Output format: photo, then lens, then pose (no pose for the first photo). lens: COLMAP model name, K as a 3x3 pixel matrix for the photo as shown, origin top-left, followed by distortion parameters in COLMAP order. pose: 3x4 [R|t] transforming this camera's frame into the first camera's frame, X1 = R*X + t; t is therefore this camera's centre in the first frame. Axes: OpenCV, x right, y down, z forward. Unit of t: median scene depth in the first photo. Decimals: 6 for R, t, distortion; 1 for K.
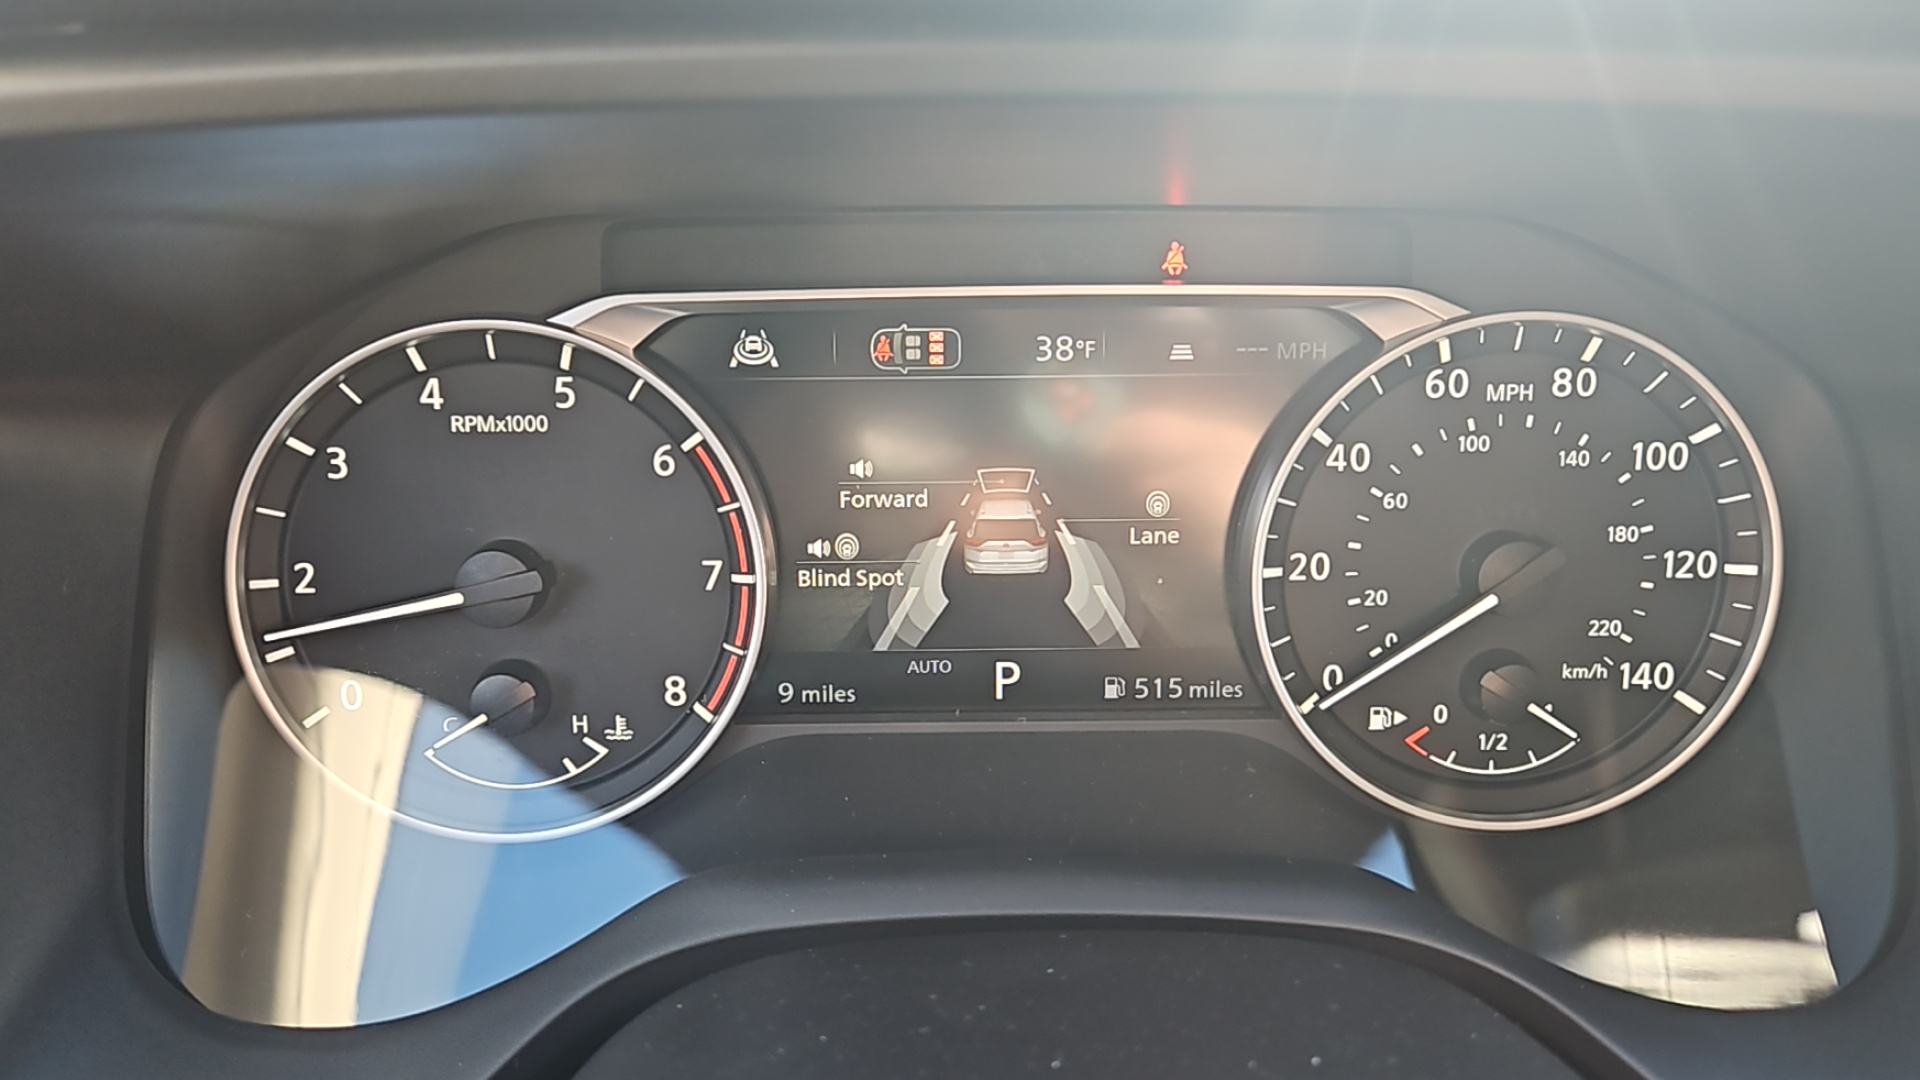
lens RADIAL K [[1382.6, 0, 960.0], [0, 1382.6, 540.0], [0, 0, 1]] dist [0.087451, -0.091435]
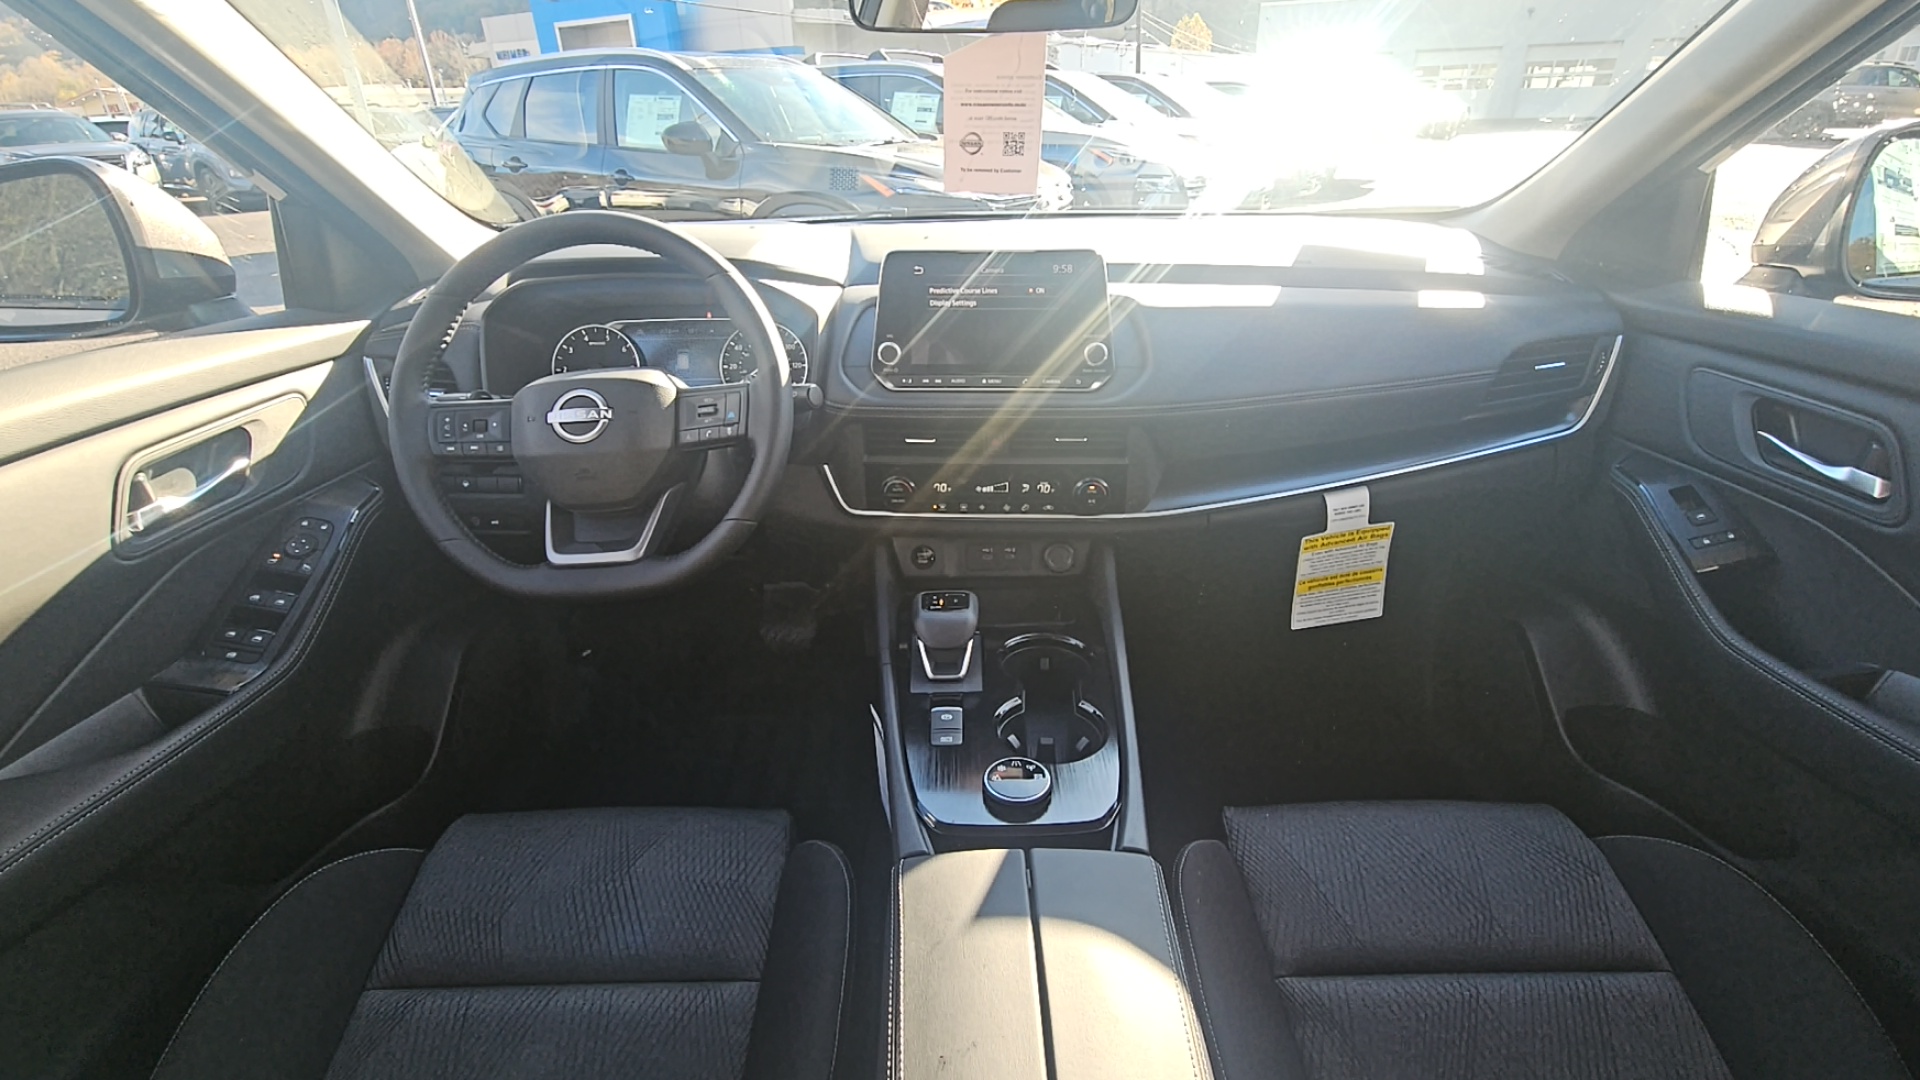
lens RADIAL K [[835.3, 0, 953.6], [0, 835.3, 543.3], [0, 0, 1]] dist [0.015297, -0.000505]
pose [[0.999260, -0.009165, -0.037362, 1.324140], [0.005762, 0.995908, -0.090190, 1.102322], [0.038036, 0.089908, 0.995223, -2.442797]]
